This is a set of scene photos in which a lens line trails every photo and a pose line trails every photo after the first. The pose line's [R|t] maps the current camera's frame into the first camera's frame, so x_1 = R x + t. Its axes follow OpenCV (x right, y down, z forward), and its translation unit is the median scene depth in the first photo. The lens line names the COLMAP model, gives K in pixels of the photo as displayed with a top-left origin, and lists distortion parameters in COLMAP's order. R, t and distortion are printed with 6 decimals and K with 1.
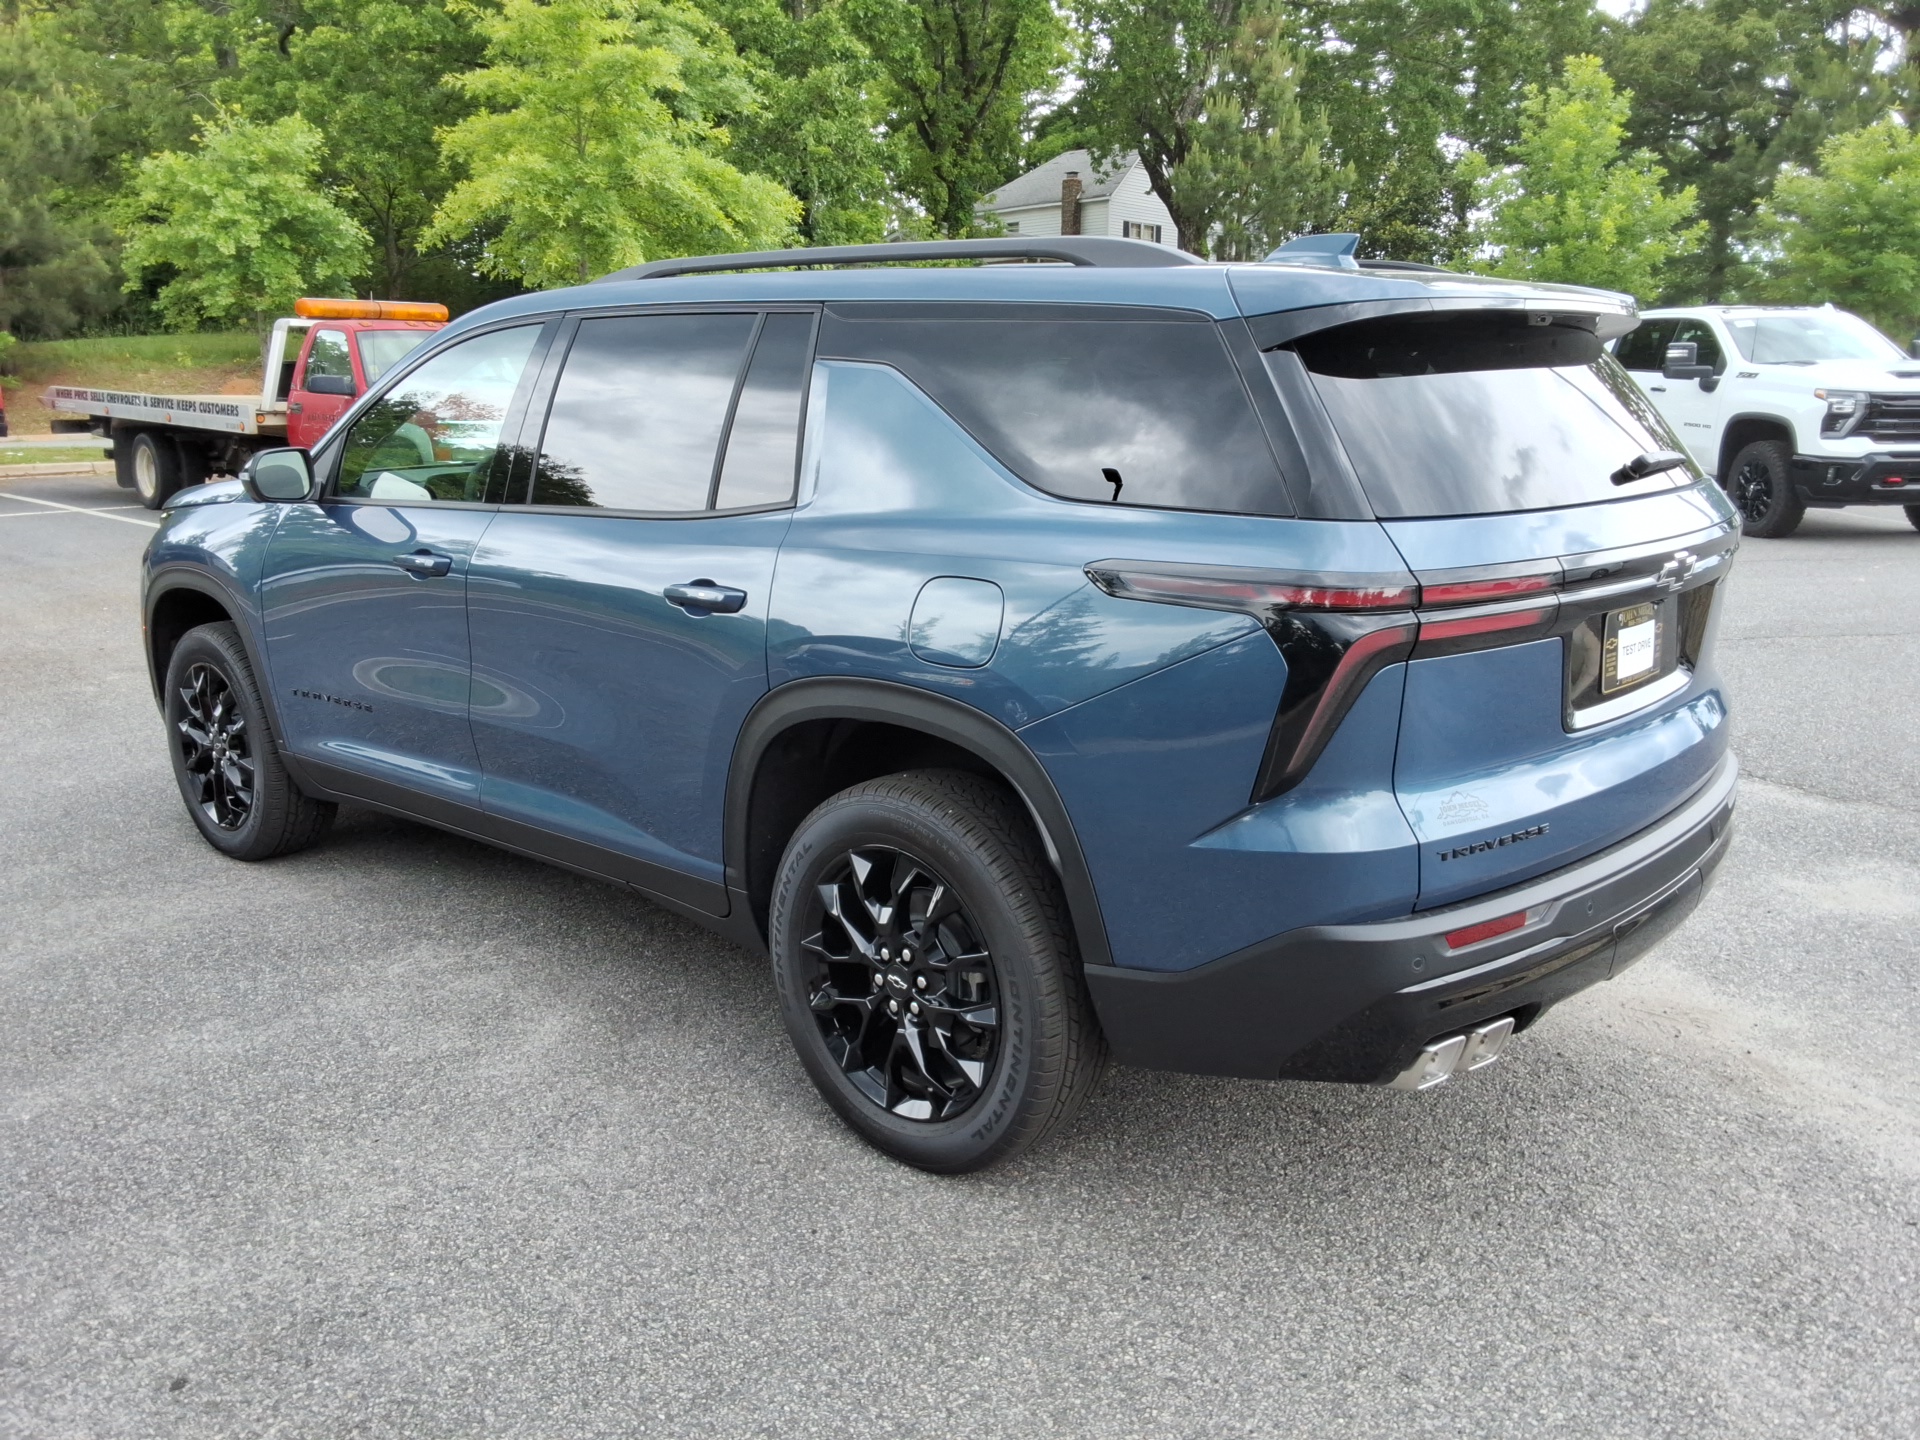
lens RADIAL K [[1542.0, 0, 978.4], [0, 1542.0, 705.8], [0, 0, 1]] dist [0.086035, -0.140054]
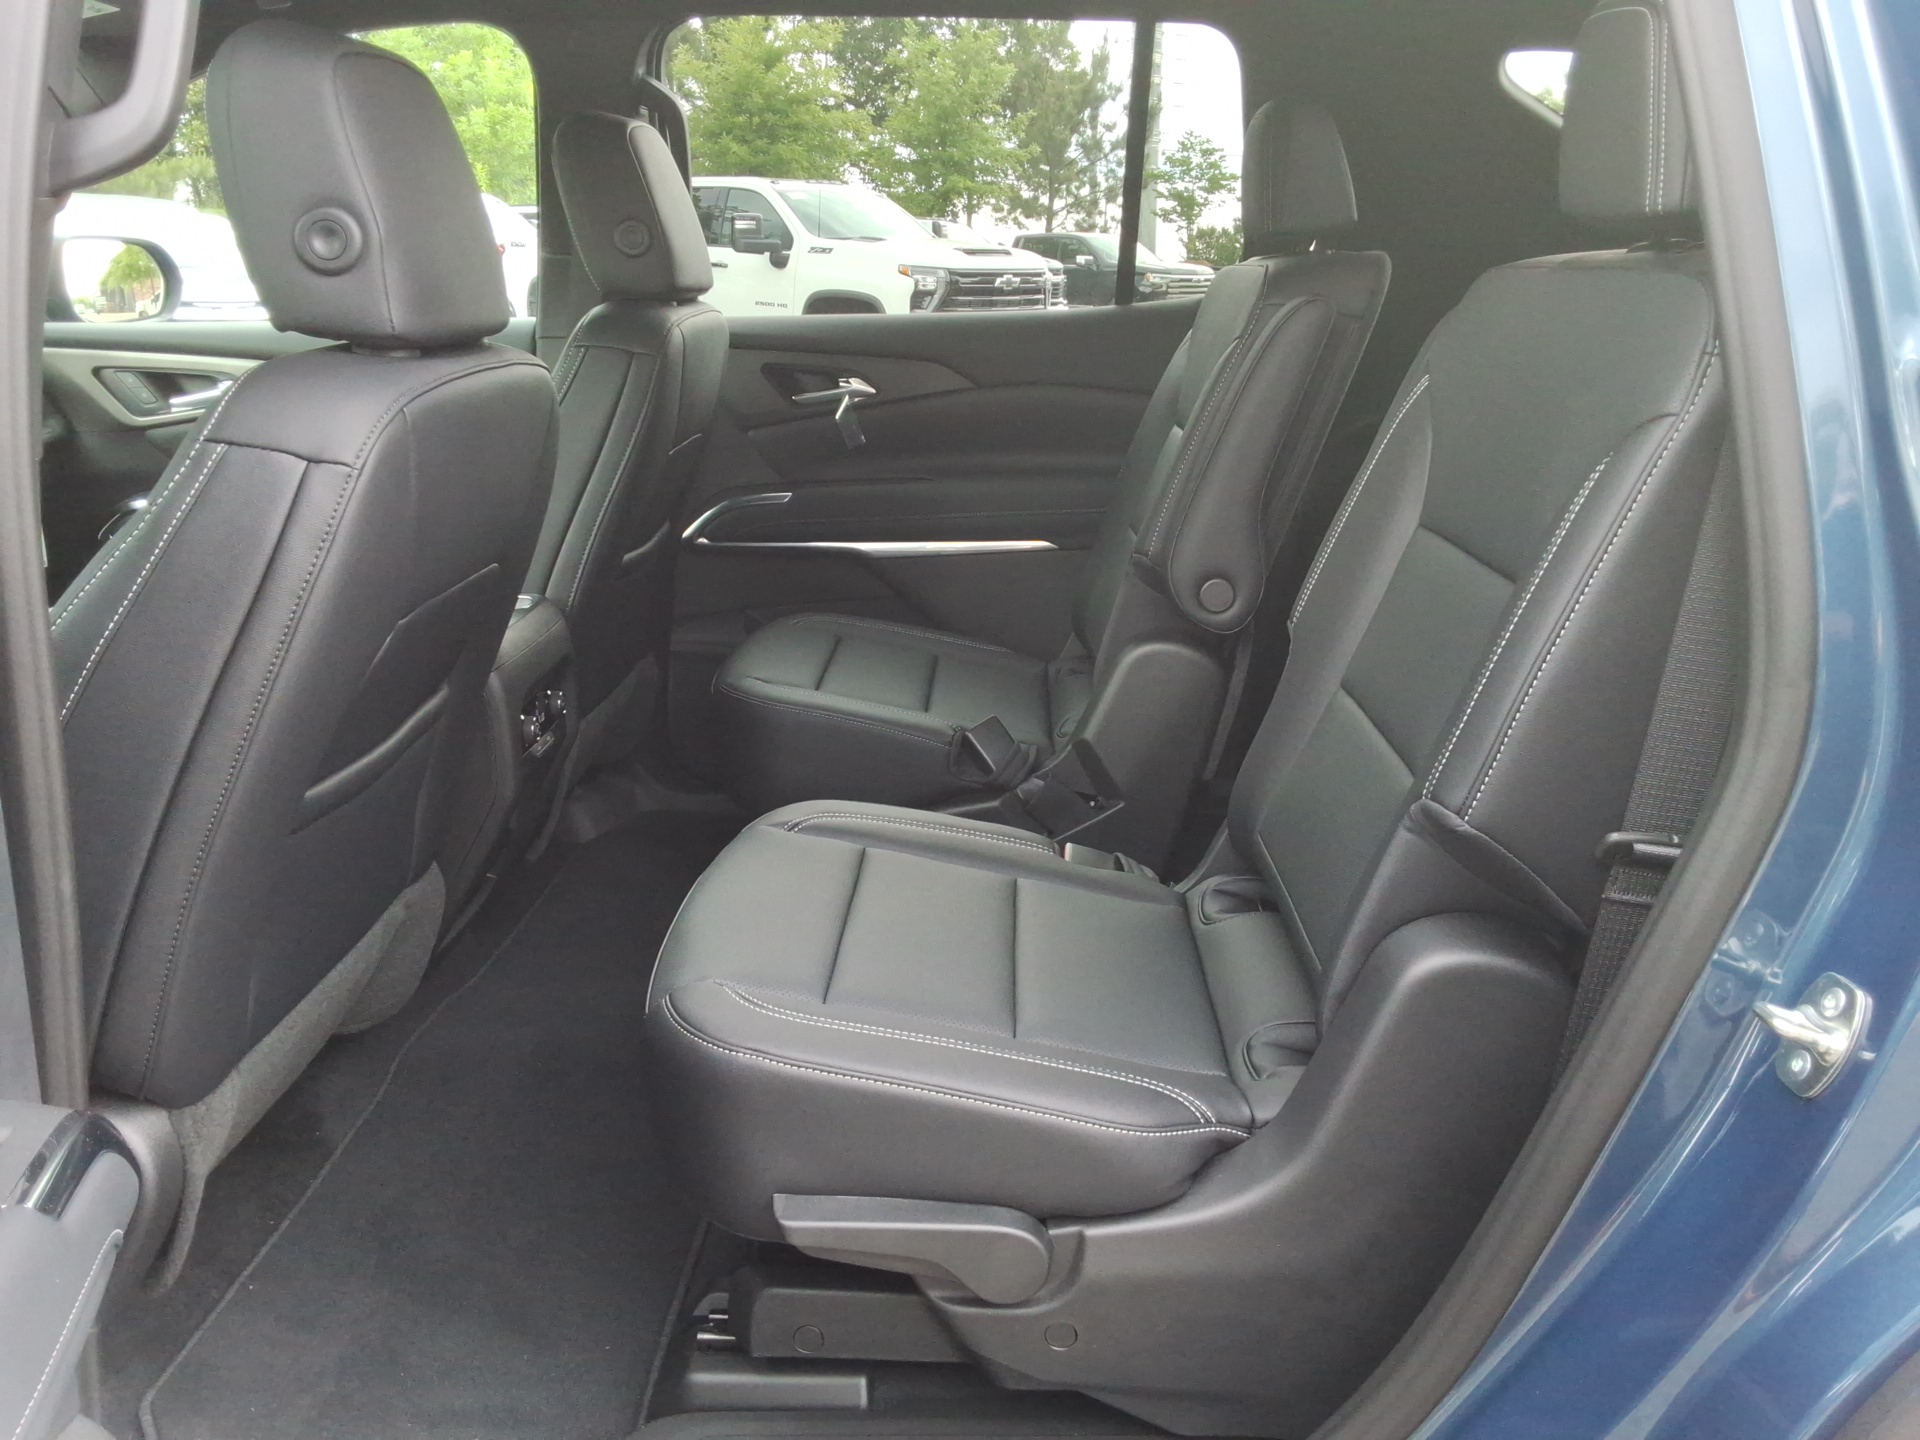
lens RADIAL K [[1542.0, 0, 965.7], [0, 1542.0, 717.1], [0, 0, 1]] dist [0.086035, -0.140054]
pose [[0.756918, -0.164302, 0.632519, -0.058067], [0.119018, 0.986350, 0.113787, -0.017814], [-0.642581, -0.010846, 0.766141, 0.137974]]
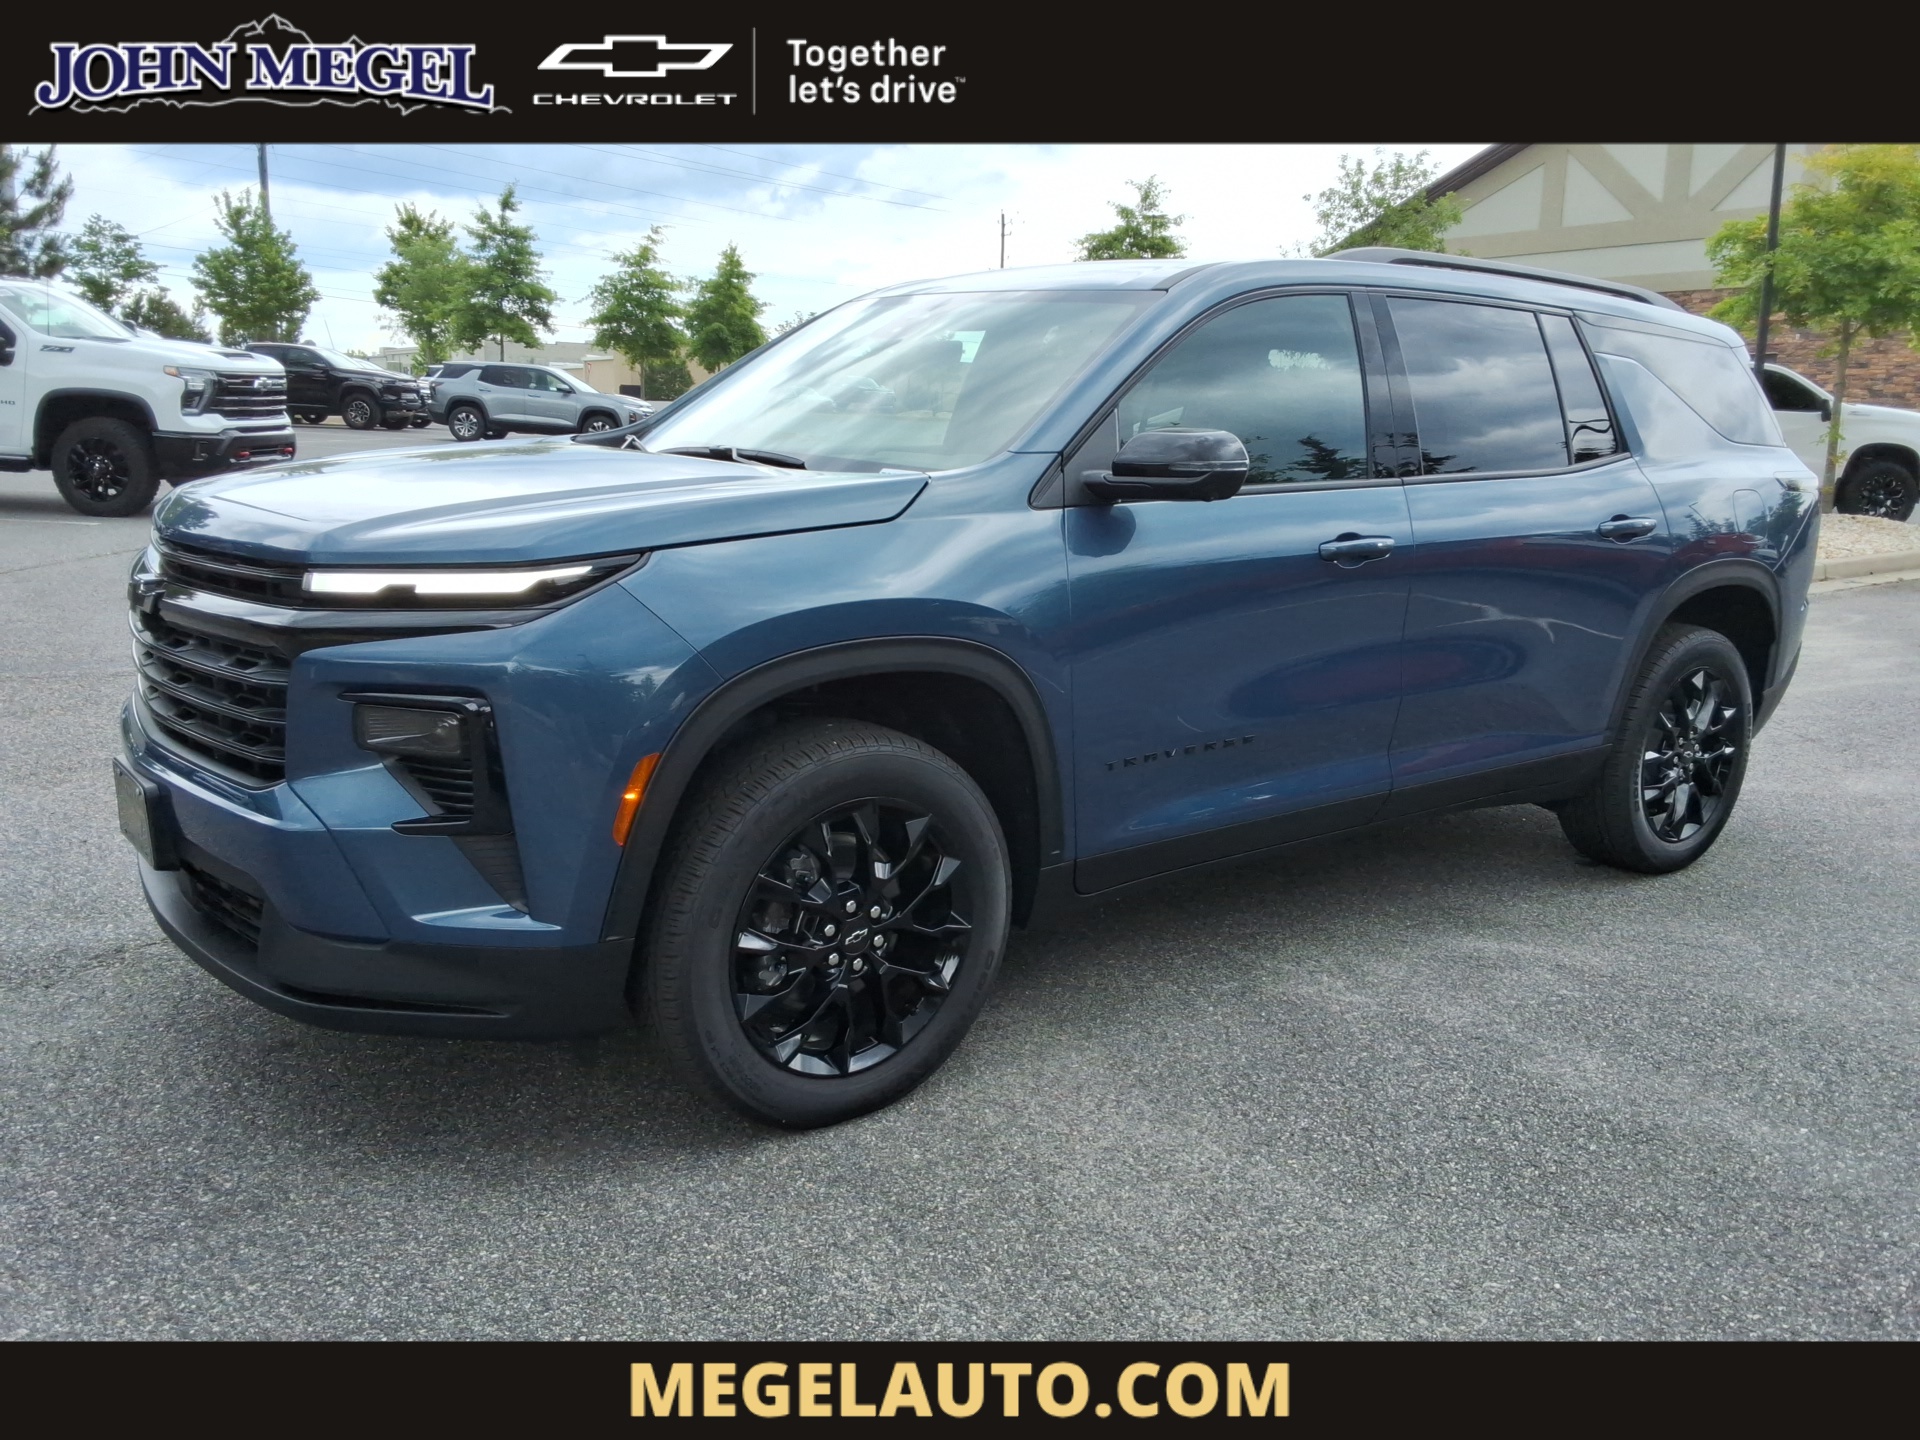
lens RADIAL K [[1542.0, 0, 958.7], [0, 1542.0, 702.3], [0, 0, 1]] dist [0.086035, -0.140054]
pose [[0.163291, -0.173304, 0.971237, -0.247576], [0.160503, 0.976002, 0.147169, -0.034366], [-0.973434, 0.131855, 0.187189, 0.206910]]
